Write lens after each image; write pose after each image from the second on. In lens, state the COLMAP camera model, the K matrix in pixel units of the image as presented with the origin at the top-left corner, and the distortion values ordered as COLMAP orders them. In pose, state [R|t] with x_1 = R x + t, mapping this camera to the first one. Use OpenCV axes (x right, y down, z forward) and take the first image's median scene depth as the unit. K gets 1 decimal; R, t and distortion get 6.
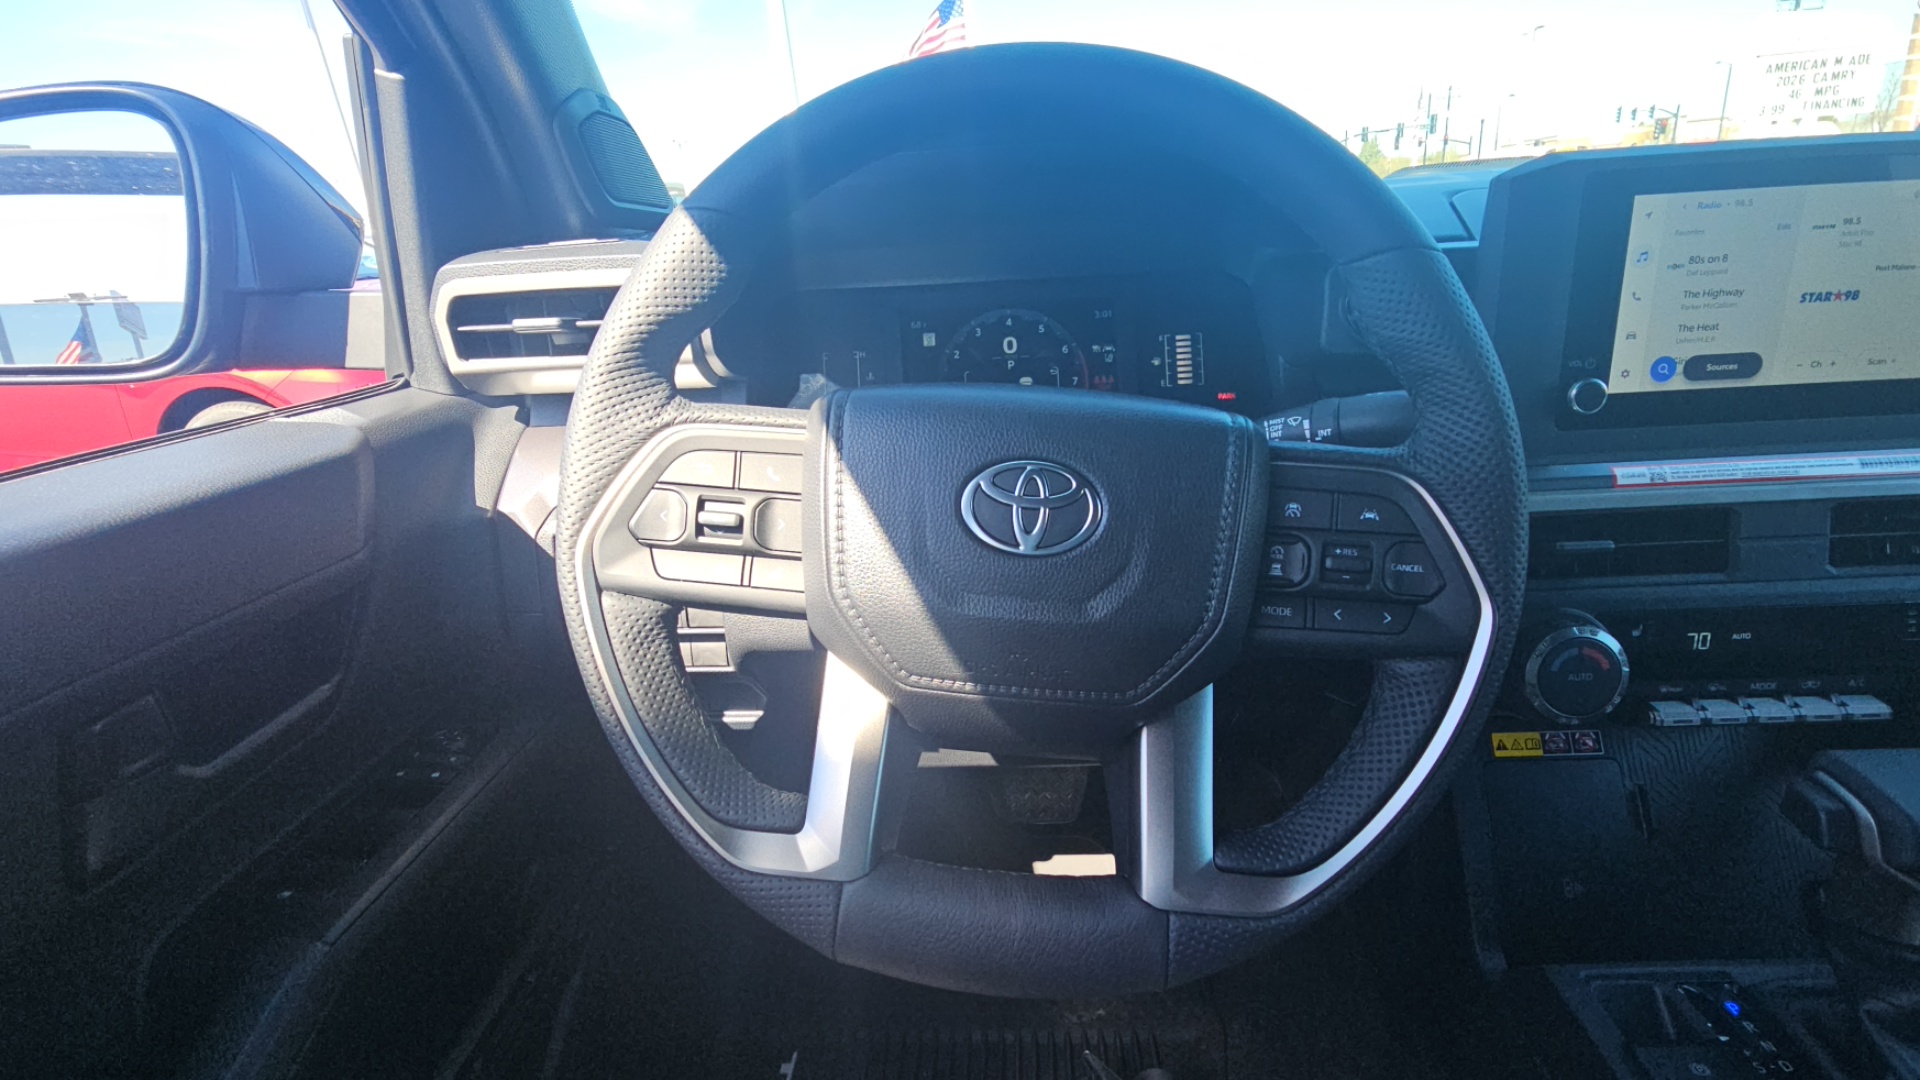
lens RADIAL K [[855.7, 0, 979.4], [0, 855.7, 541.5], [0, 0, 1]] dist [0.008267, -0.006589]
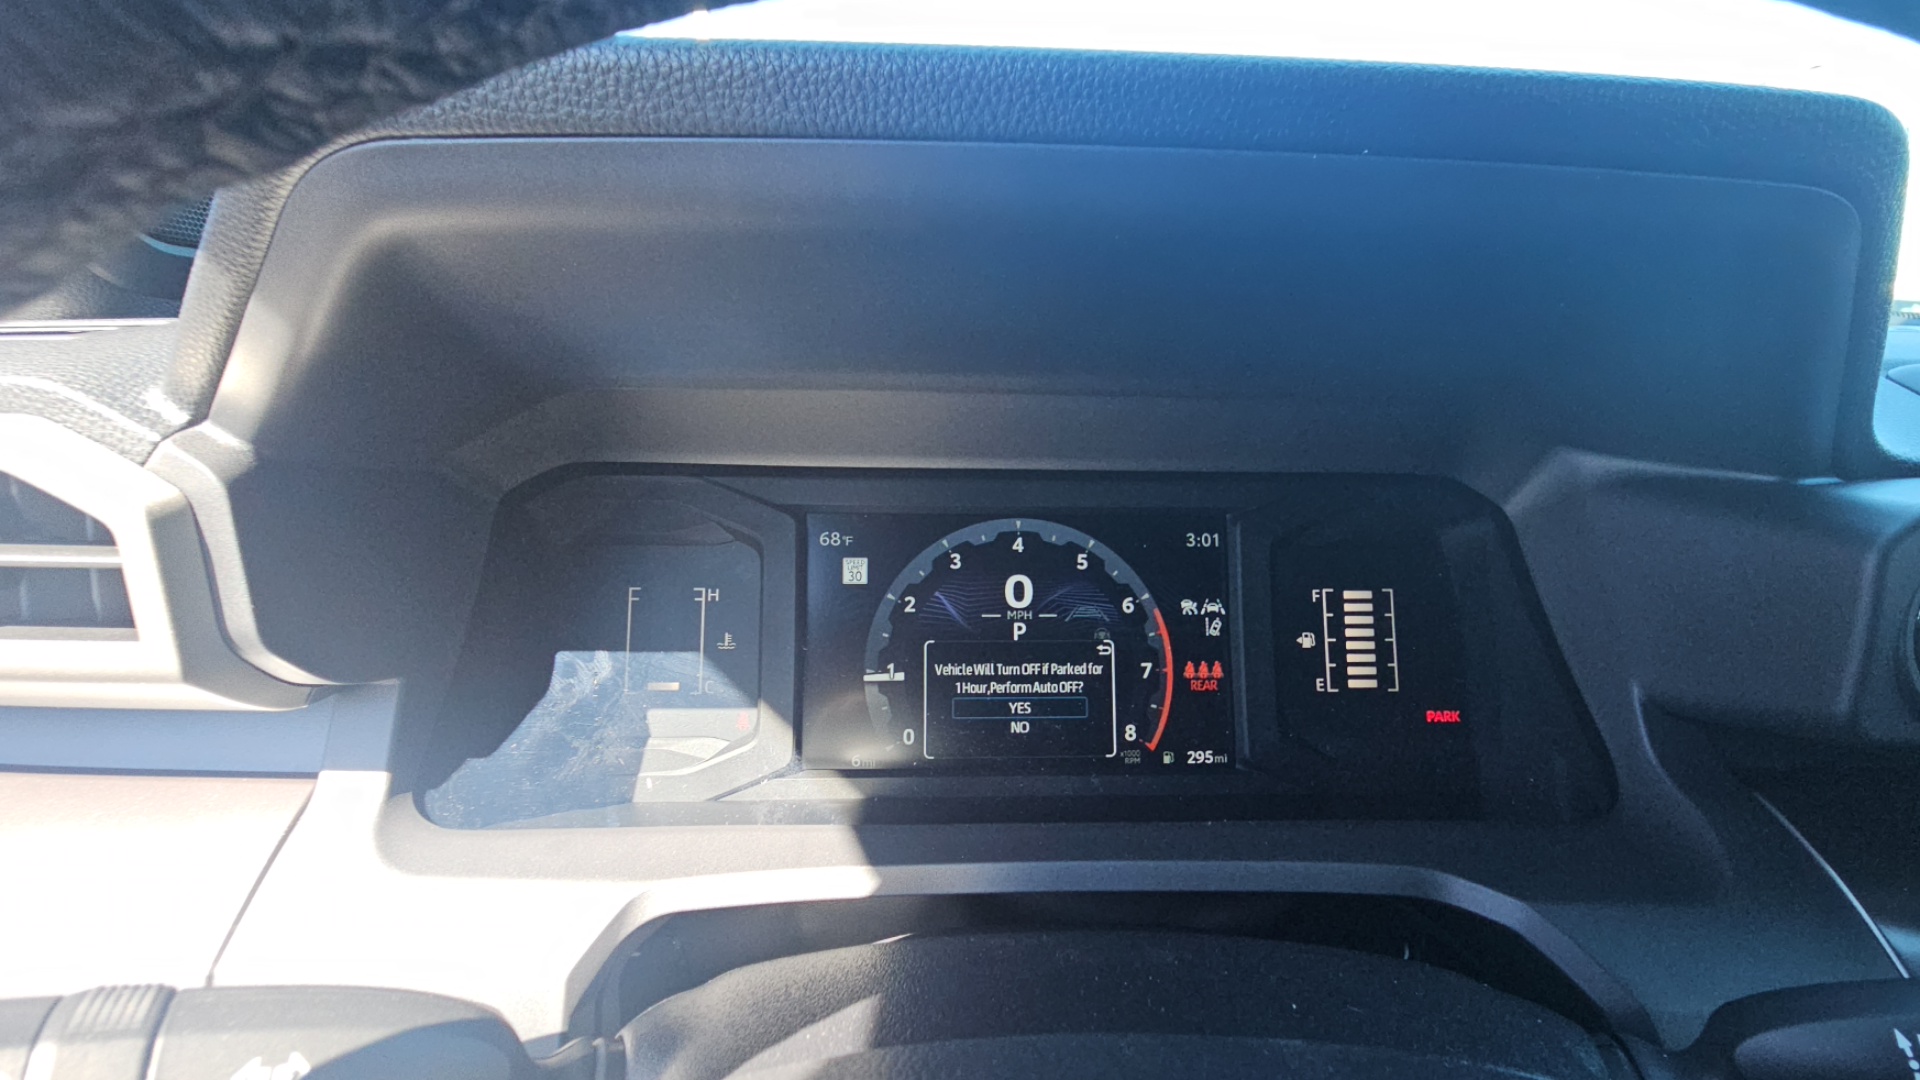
lens RADIAL K [[854.5, 0, 980.9], [0, 854.5, 558.5], [0, 0, 1]] dist [0.000031, -0.000524]
pose [[0.993881, -0.001464, 0.110450, -0.040425], [0.014079, 0.993436, -0.113518, -0.273389], [-0.109559, 0.114378, 0.987378, 0.713167]]
